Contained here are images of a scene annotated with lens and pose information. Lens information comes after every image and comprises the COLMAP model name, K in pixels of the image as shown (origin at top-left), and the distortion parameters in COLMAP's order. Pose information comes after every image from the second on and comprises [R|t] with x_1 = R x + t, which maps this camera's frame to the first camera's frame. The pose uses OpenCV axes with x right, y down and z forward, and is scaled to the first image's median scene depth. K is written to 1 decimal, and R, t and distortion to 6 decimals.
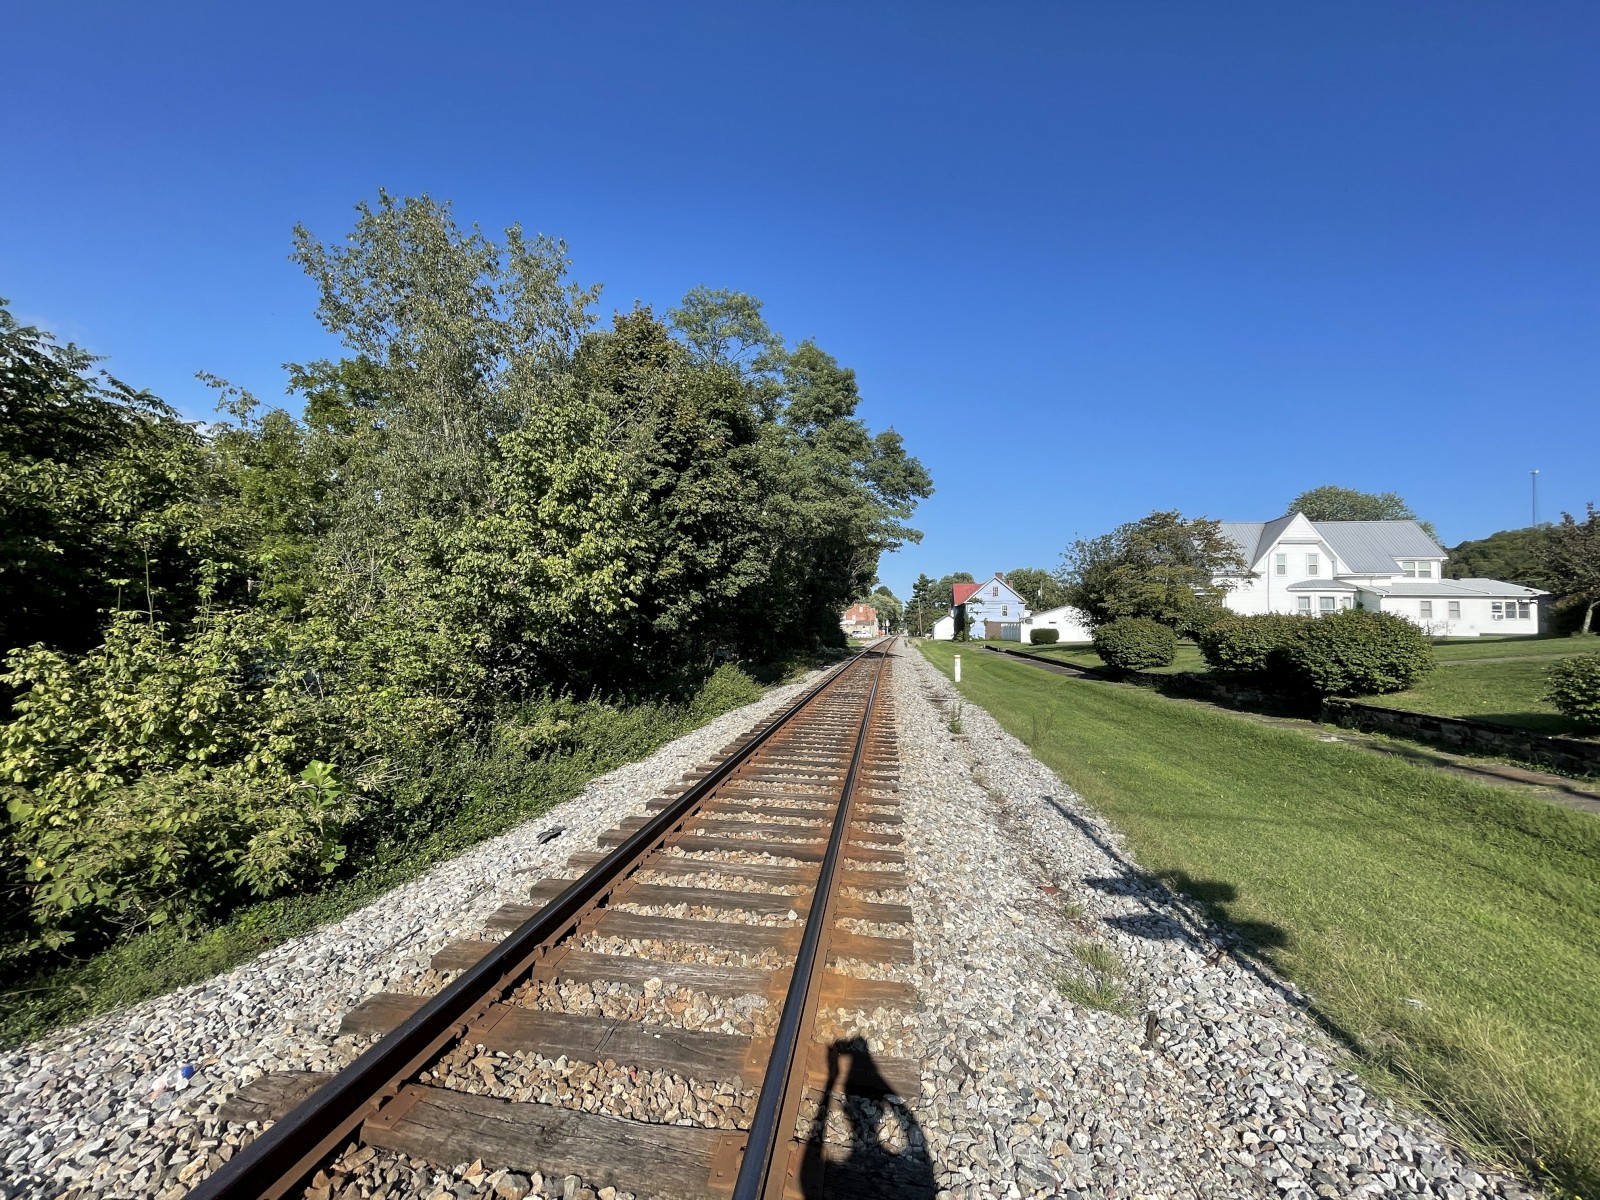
lens RADIAL K [[640.8, 0, 801.8], [0, 640.8, 599.6], [0, 0, 1]] dist [-0.008424, 0.000318]
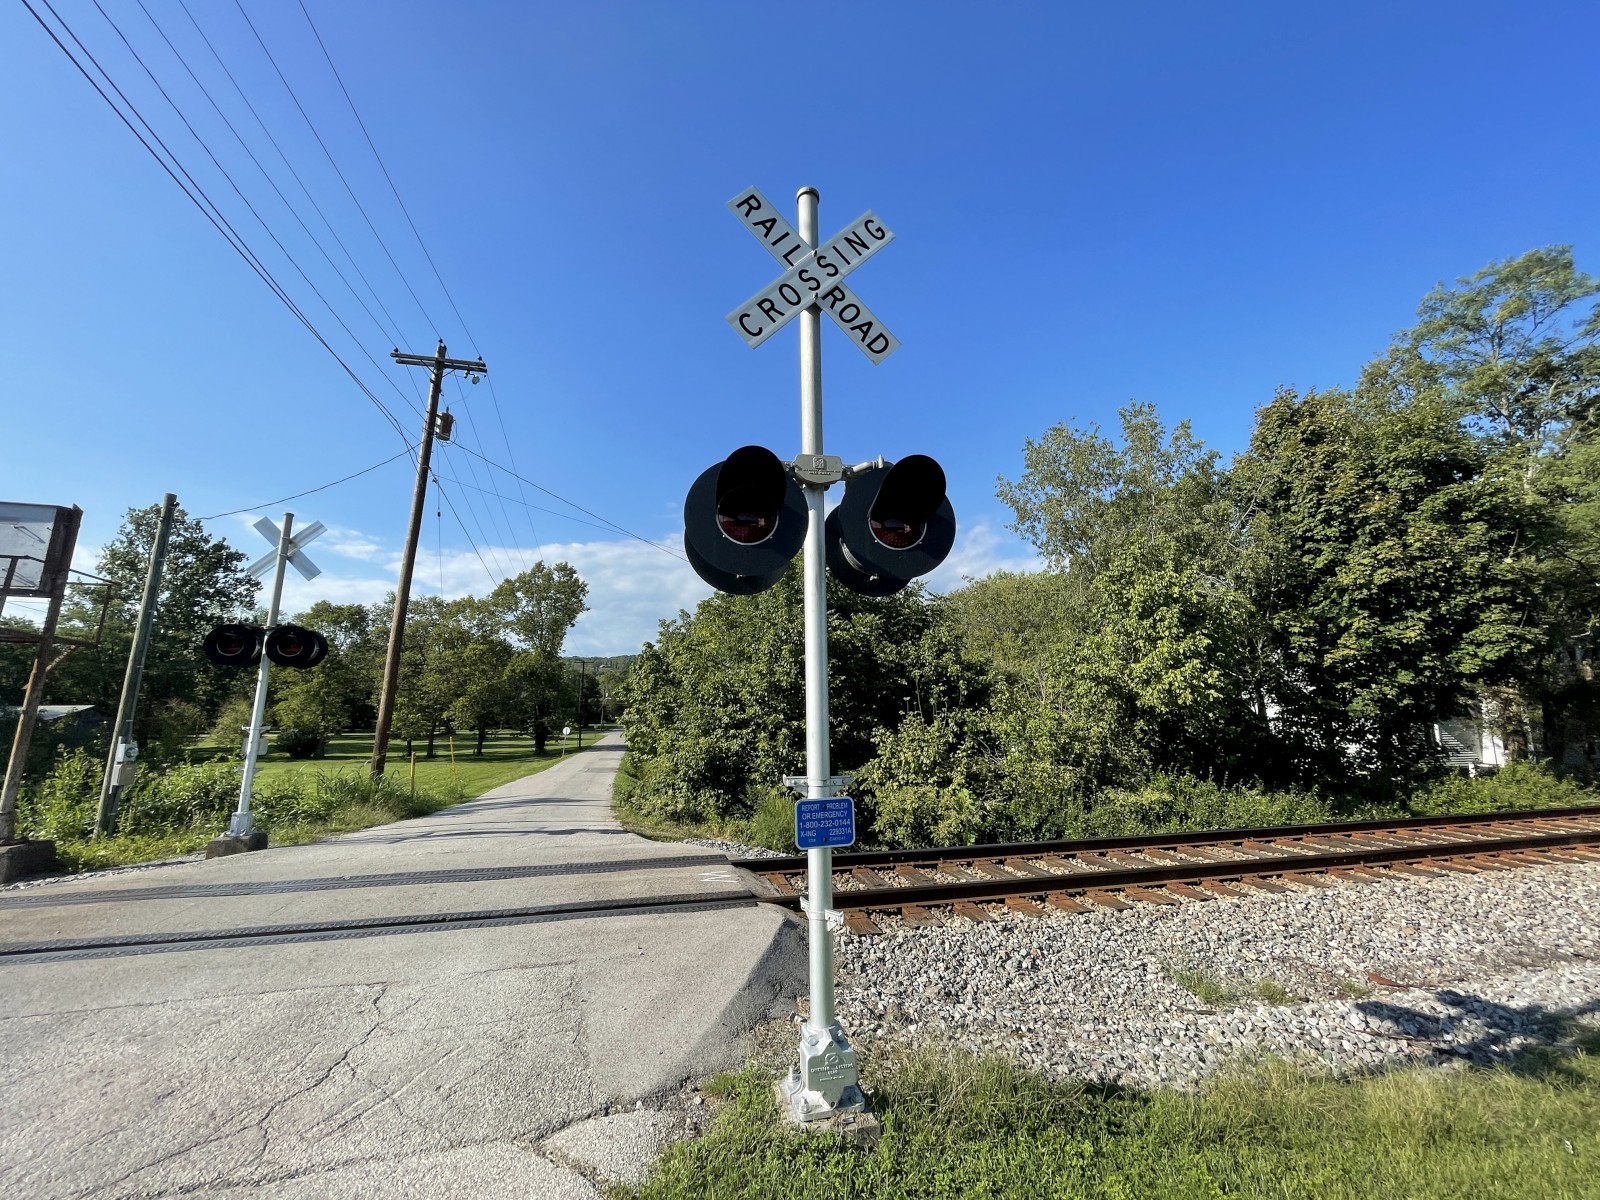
lens RADIAL K [[640.8, 0, 807.5], [0, 640.8, 594.5], [0, 0, 1]] dist [-0.008424, 0.000318]
pose [[0.384079, -0.179098, -0.905763, 0.443163], [0.049938, 0.983600, -0.173313, -0.007628], [0.921949, 0.021334, 0.386724, -0.101230]]
